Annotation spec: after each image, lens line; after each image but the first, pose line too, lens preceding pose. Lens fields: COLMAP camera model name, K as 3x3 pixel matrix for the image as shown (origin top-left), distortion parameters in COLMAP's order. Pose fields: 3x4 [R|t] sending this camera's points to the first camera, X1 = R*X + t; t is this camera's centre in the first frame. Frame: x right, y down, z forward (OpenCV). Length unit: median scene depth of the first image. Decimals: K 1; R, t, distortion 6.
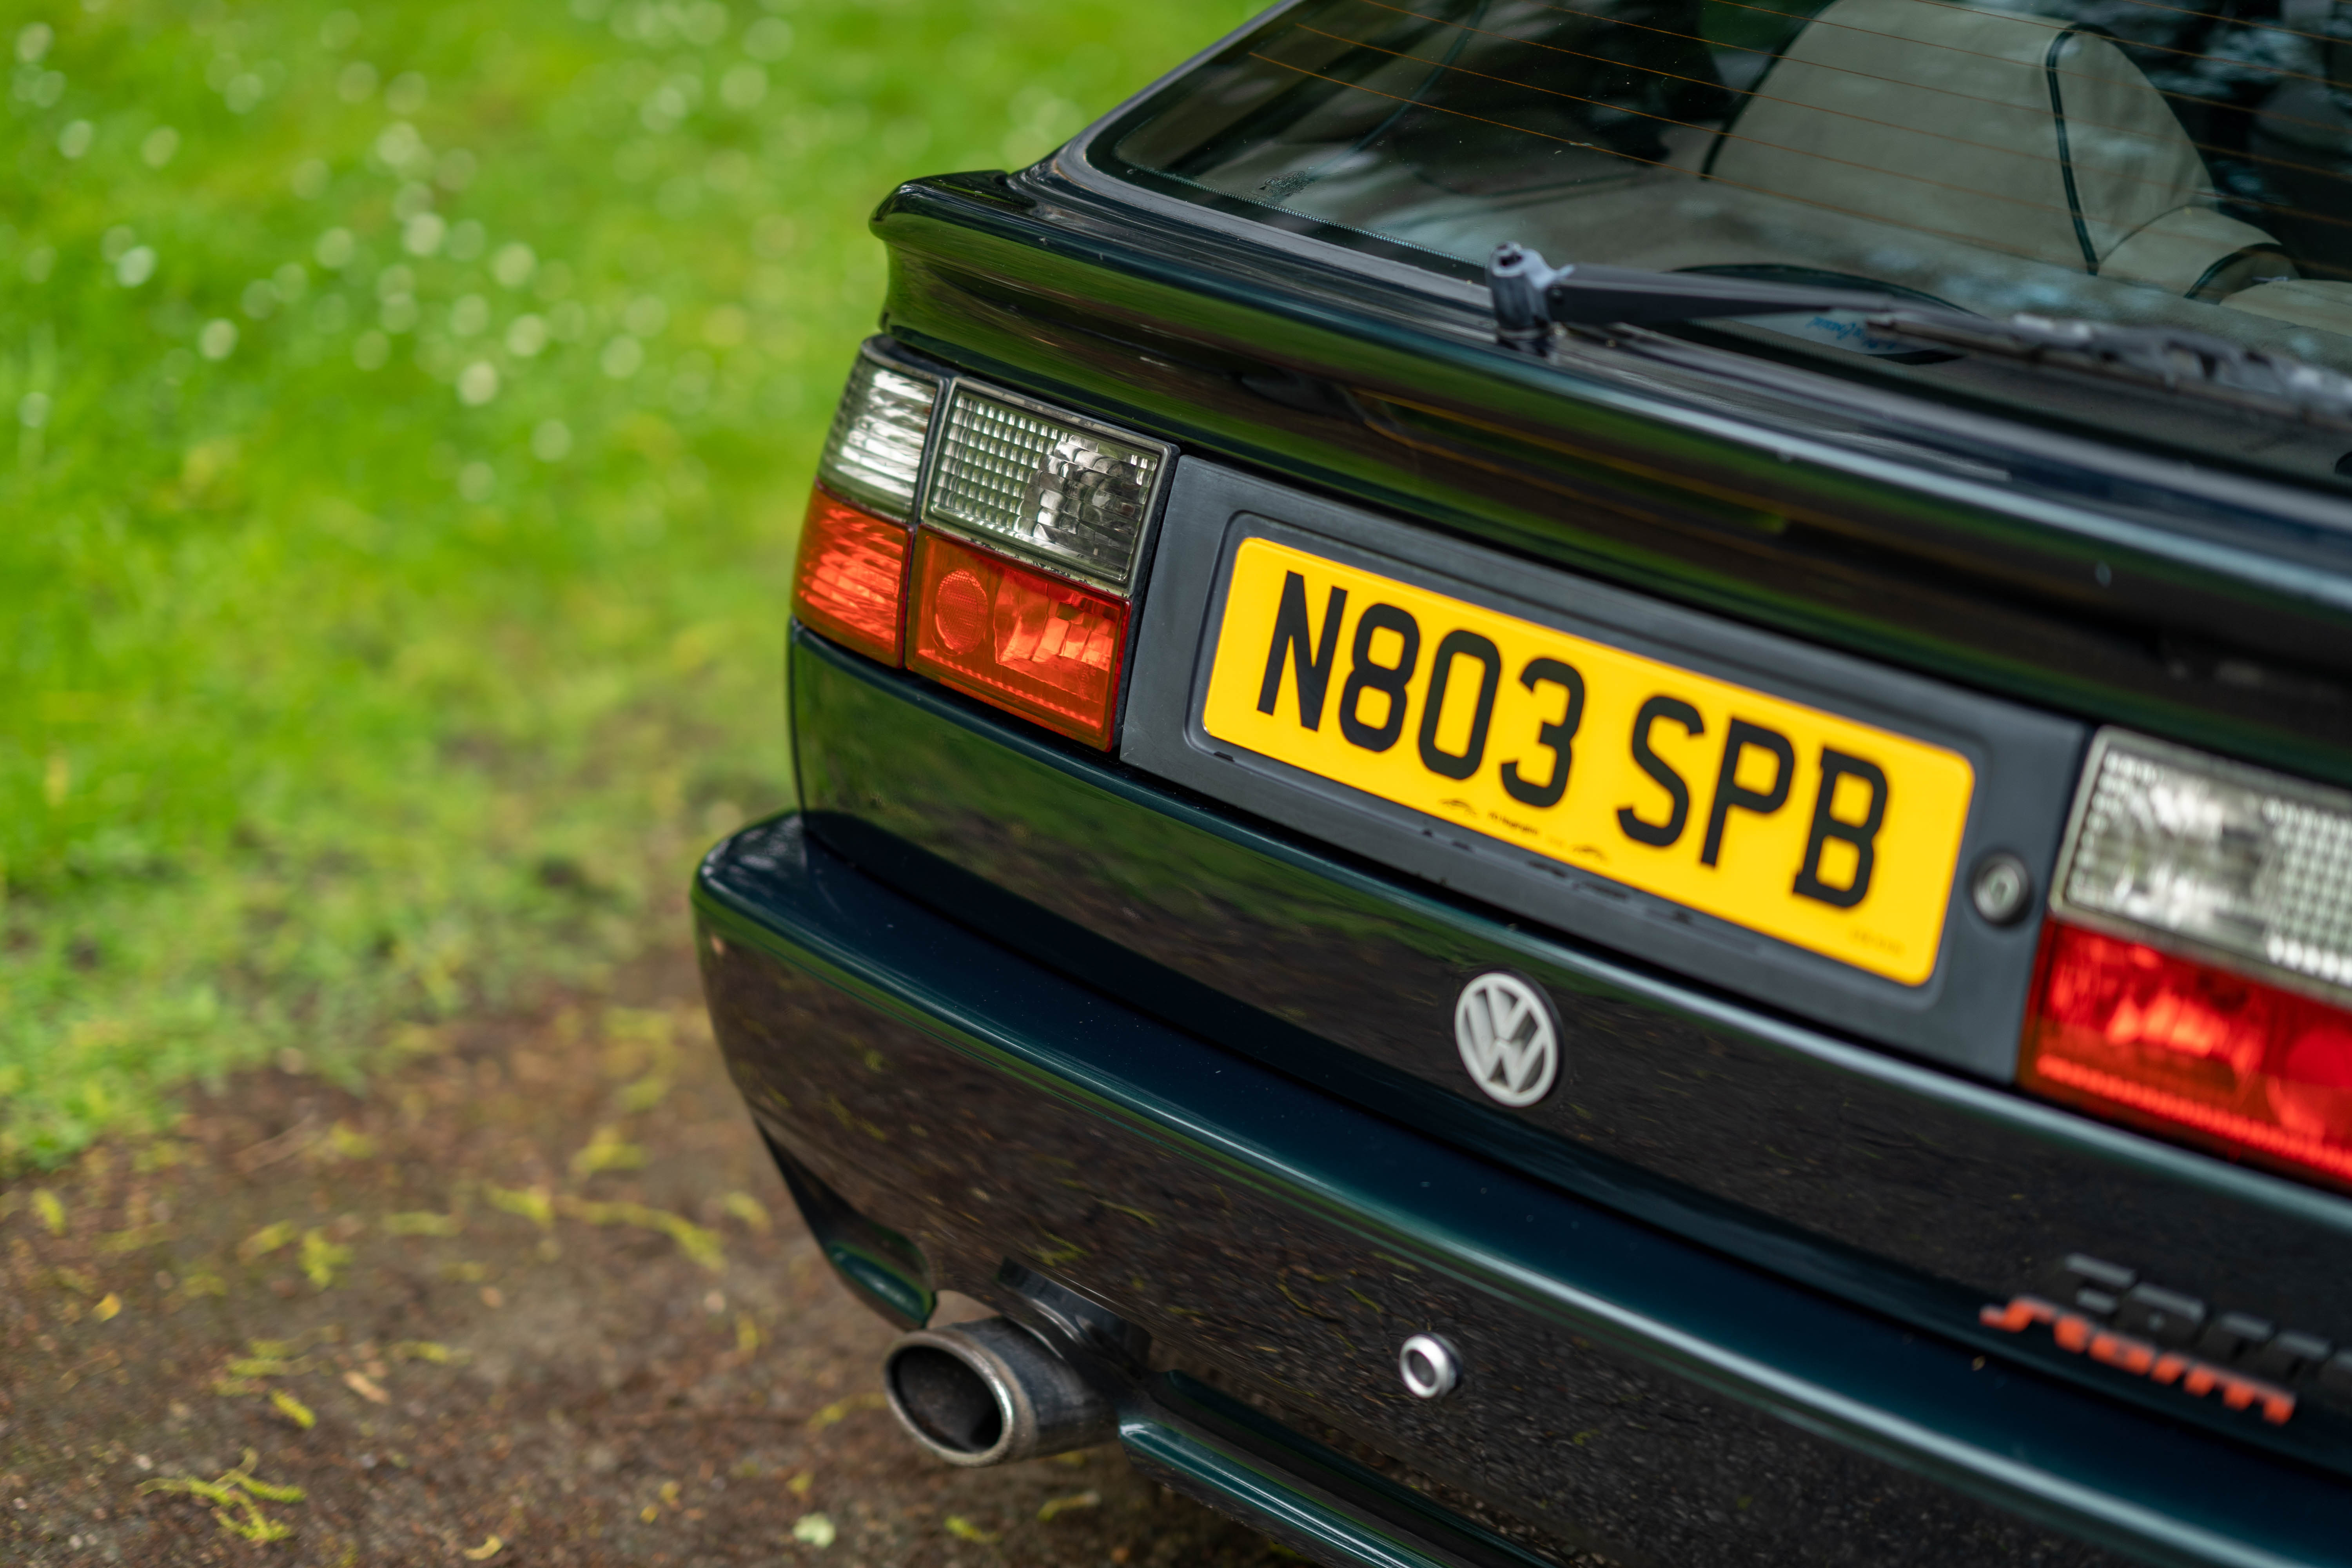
lens RADIAL K [[5560.9, 0, 1171.4], [0, 5560.9, 788.1], [0, 0, 1]] dist [0.394898, 0.000000]
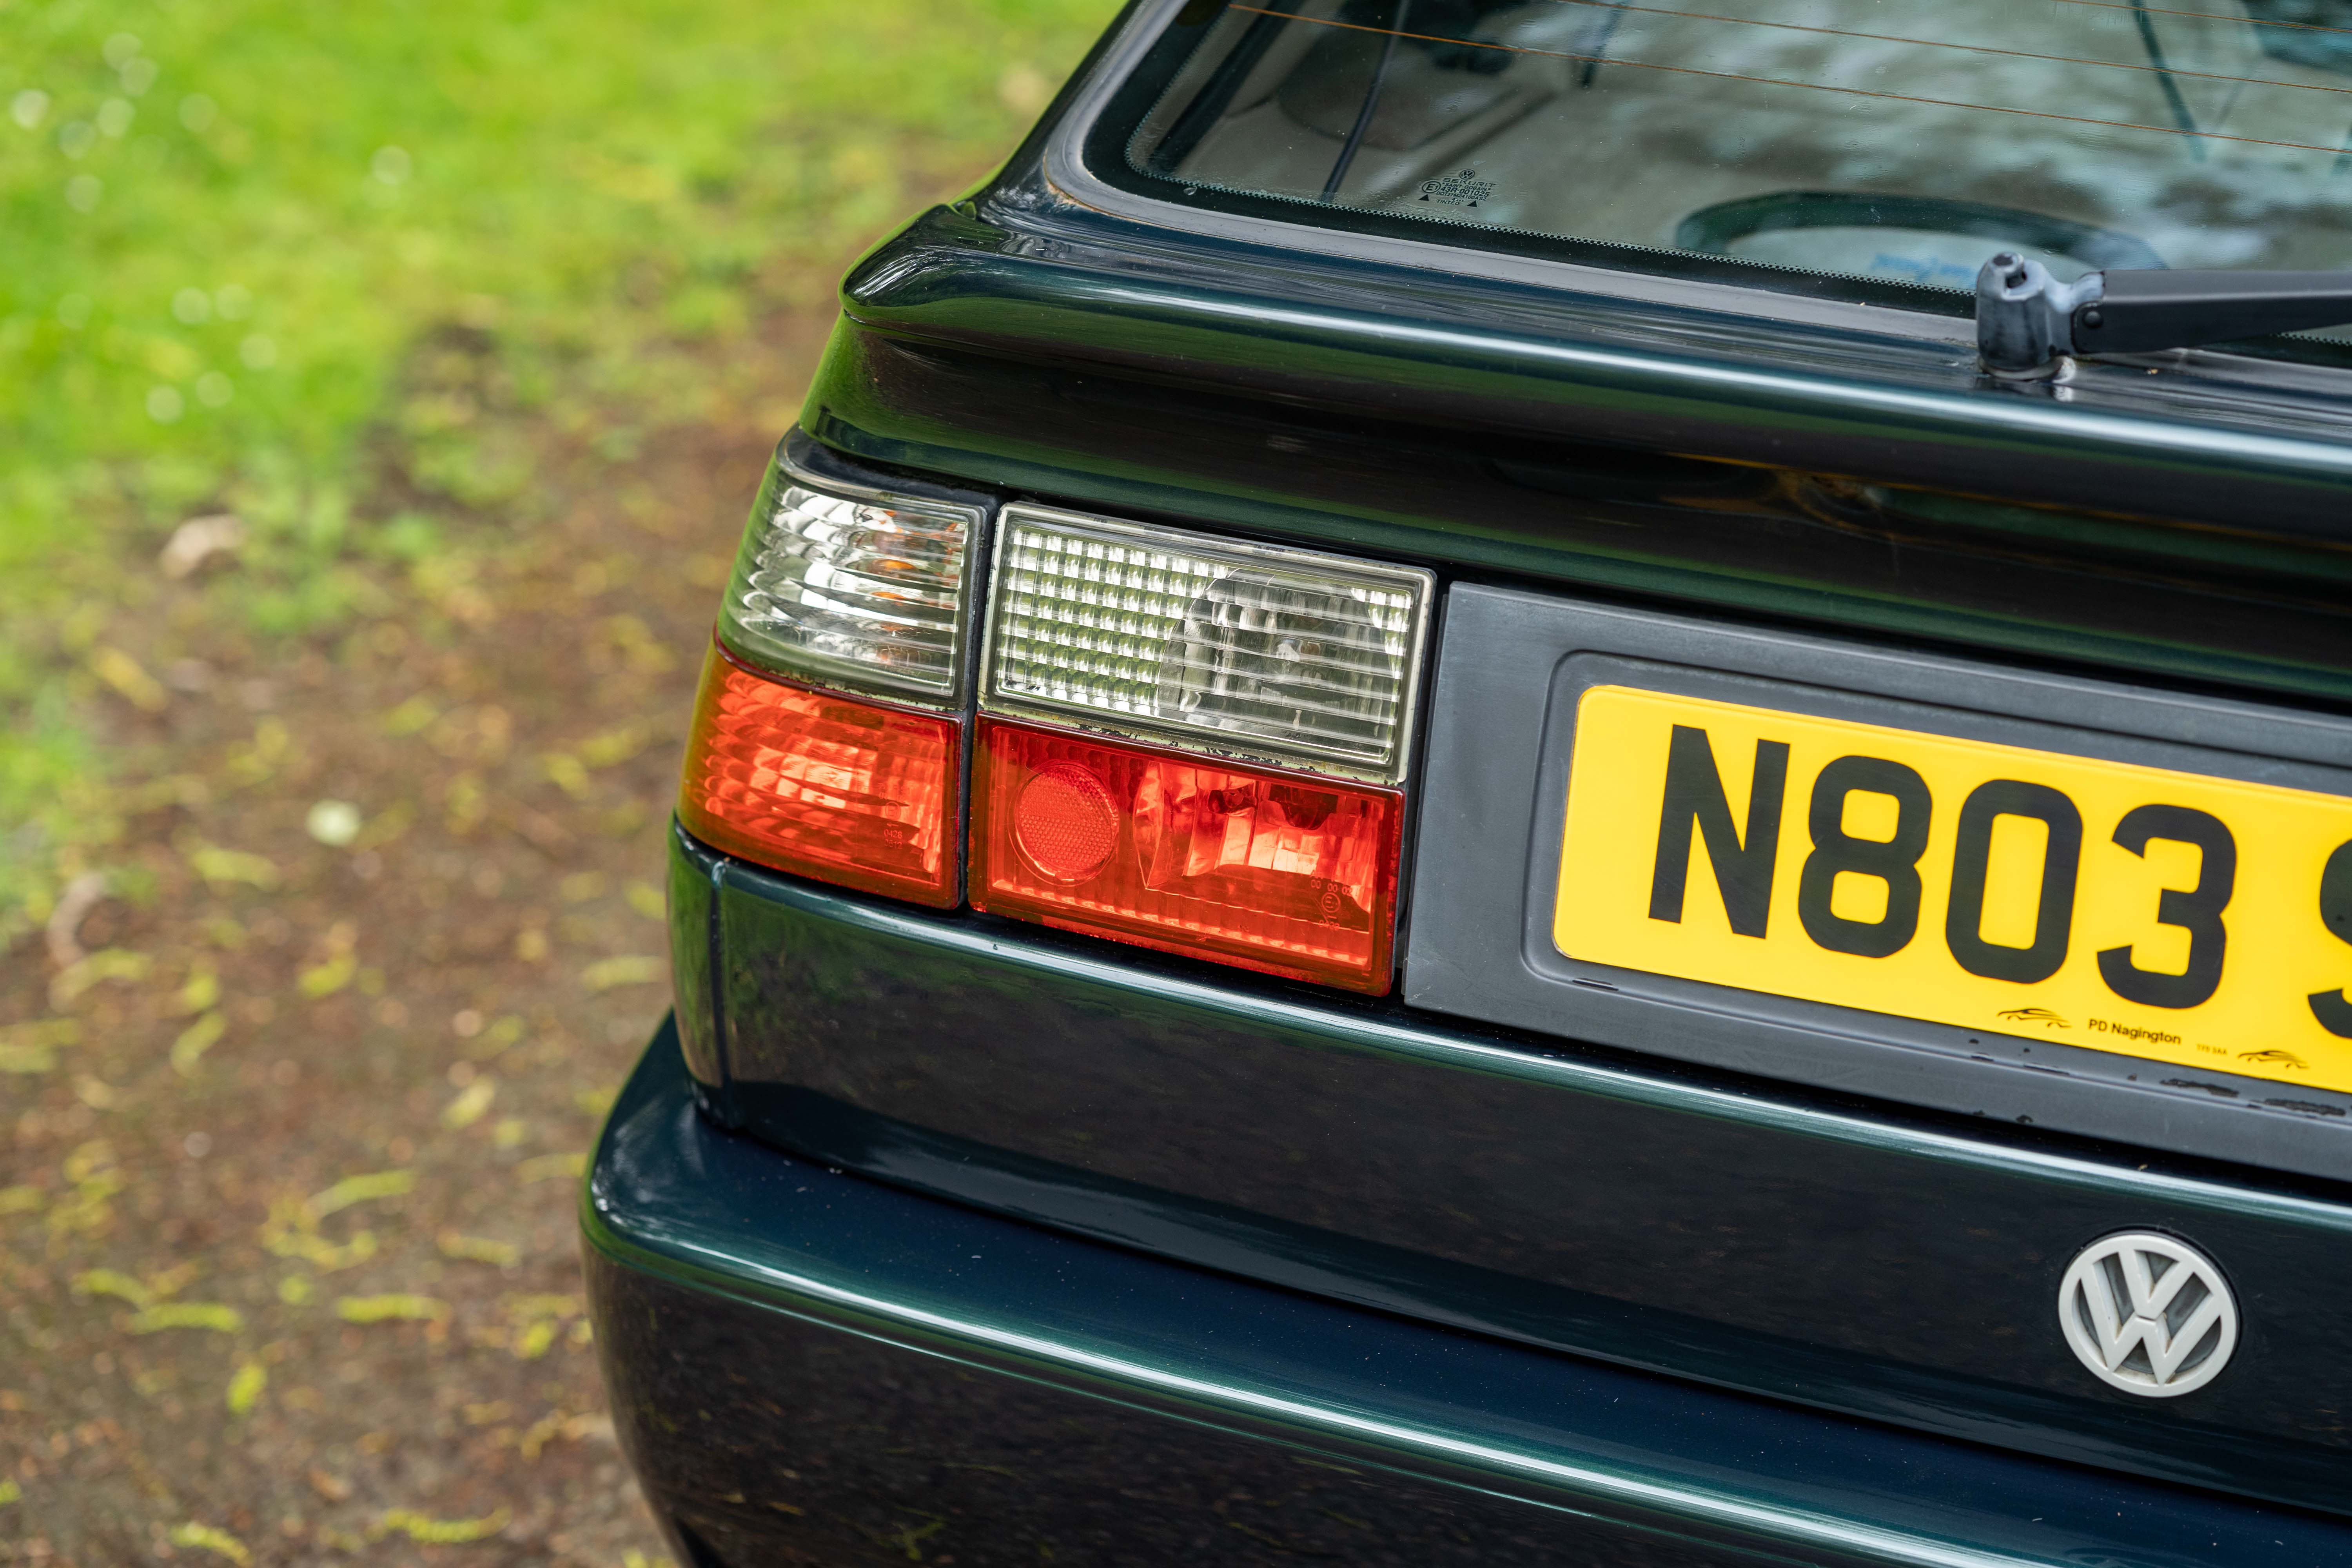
lens RADIAL K [[5560.9, 0, 1180.3], [0, 5560.9, 782.4], [0, 0, 1]] dist [0.394898, 0.000000]
pose [[0.883377, -0.182049, 0.431859, -0.361517], [0.140387, 0.981947, 0.126774, -0.136447], [-0.447142, -0.051362, 0.892987, 0.381993]]
